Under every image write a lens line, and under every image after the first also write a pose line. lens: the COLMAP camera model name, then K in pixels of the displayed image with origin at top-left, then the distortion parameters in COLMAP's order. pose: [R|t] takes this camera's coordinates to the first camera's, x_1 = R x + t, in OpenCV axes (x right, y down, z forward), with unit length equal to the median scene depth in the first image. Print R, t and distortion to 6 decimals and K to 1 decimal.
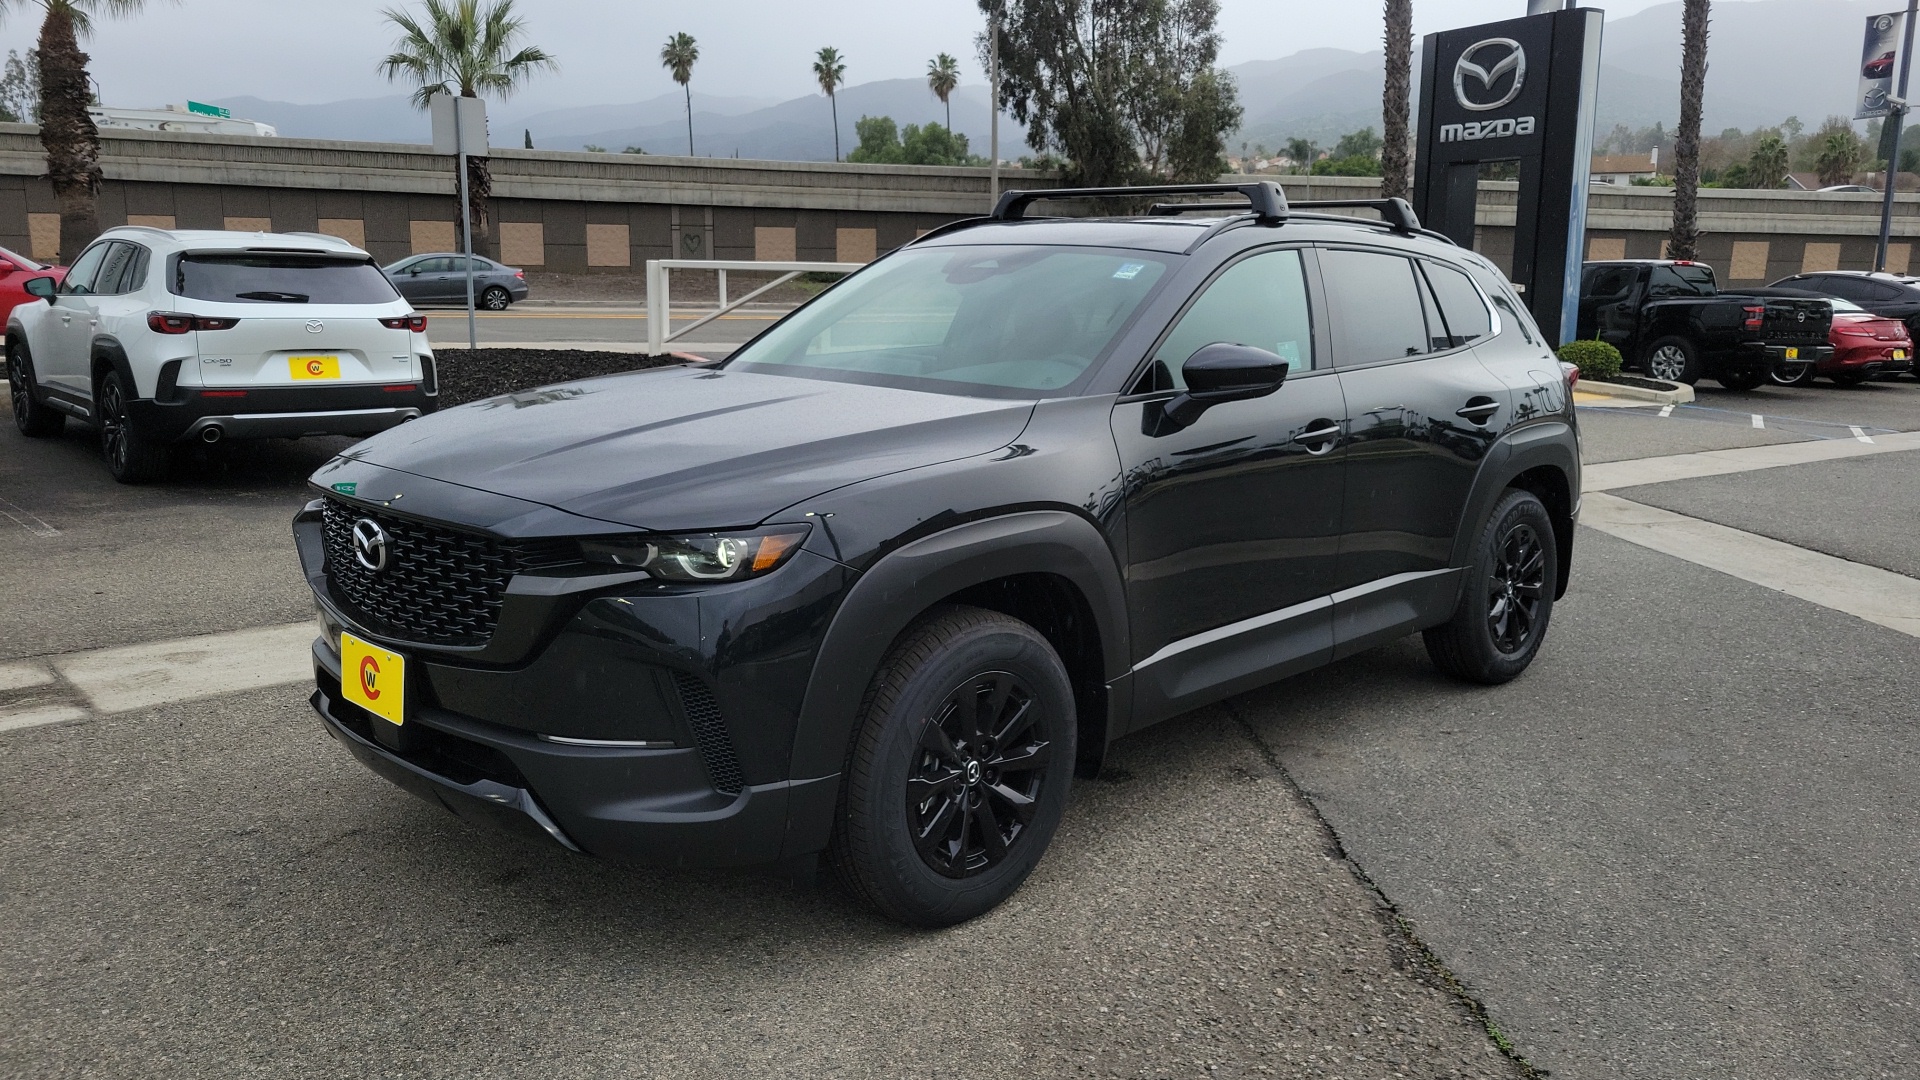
lens RADIAL K [[1461.2, 0, 976.4], [0, 1461.2, 542.6], [0, 0, 1]] dist [0.038994, -0.009998]
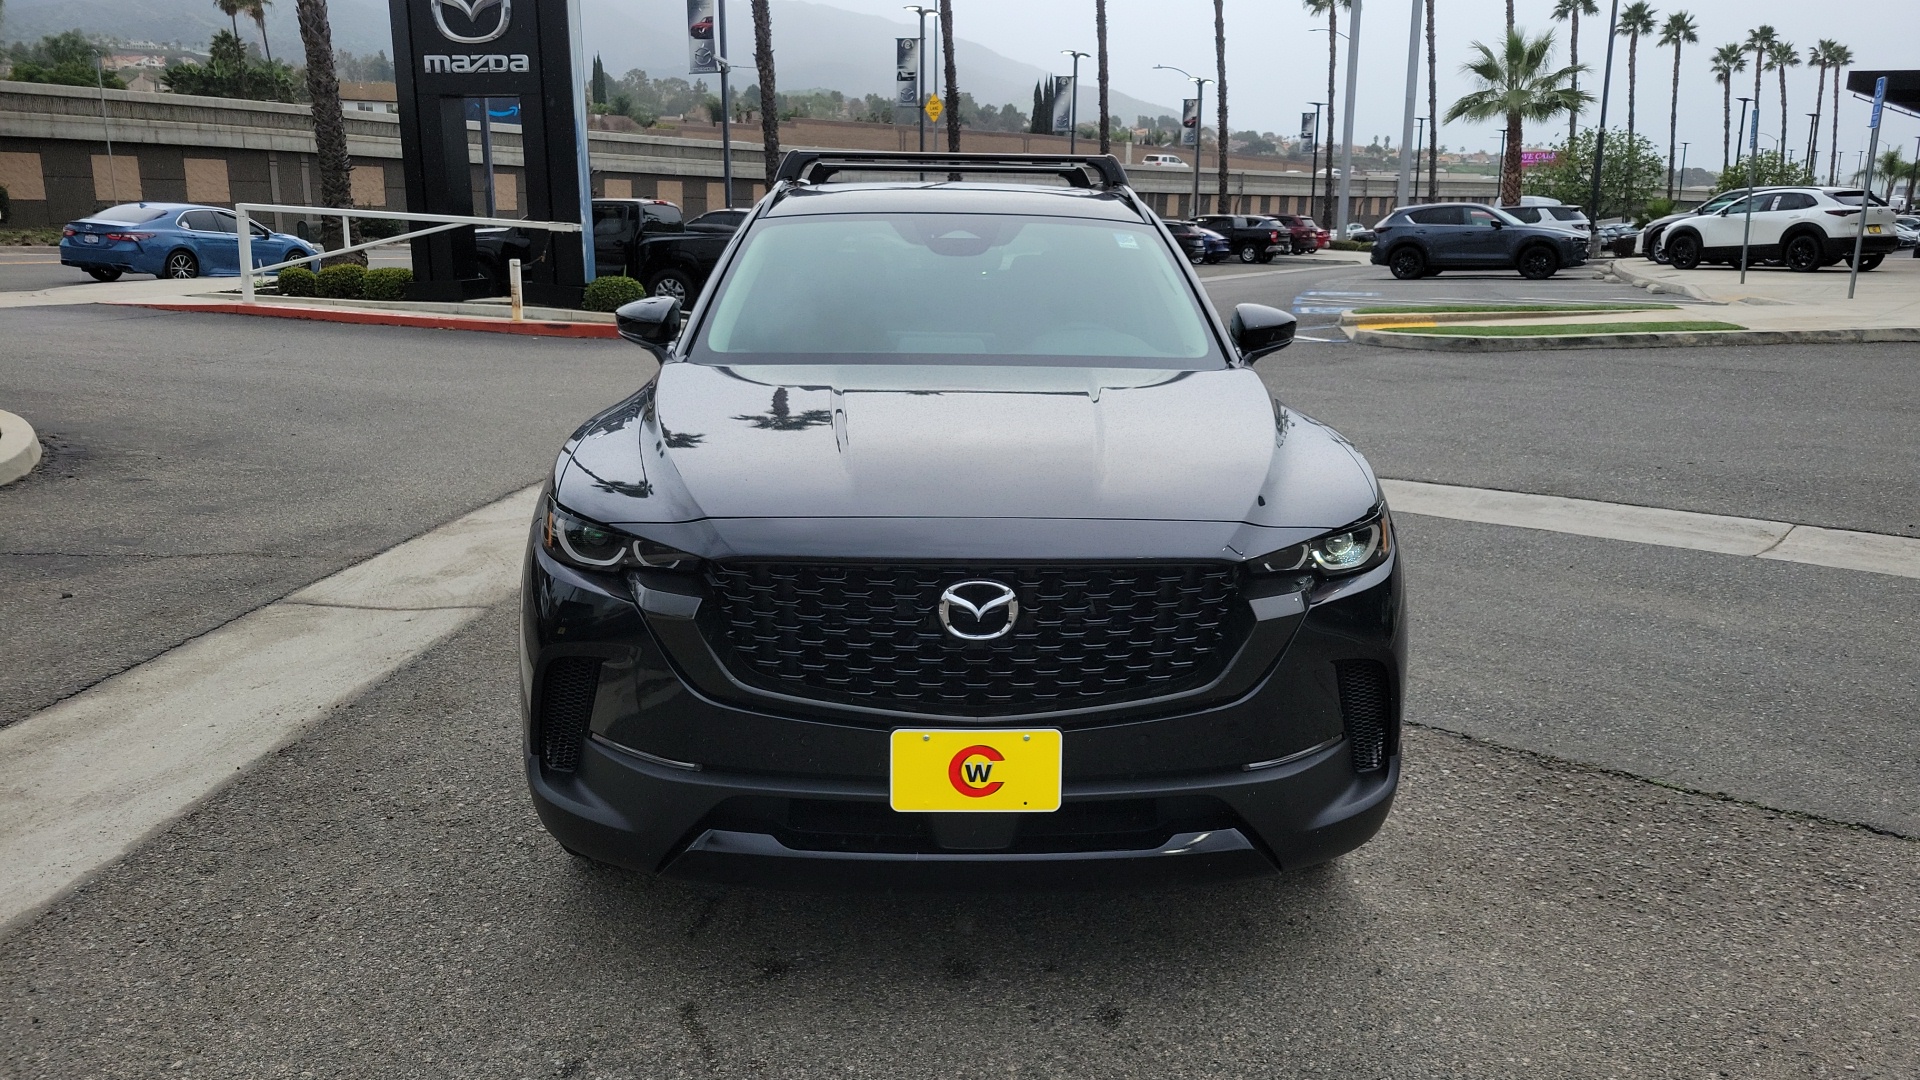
lens RADIAL K [[1461.2, 0, 960.4], [0, 1461.2, 546.7], [0, 0, 1]] dist [0.038994, -0.009998]
pose [[0.690359, -0.166622, 0.704018, -0.178723], [0.130958, 0.985823, 0.104899, -0.021755], [-0.711515, 0.019779, 0.702392, 0.079544]]
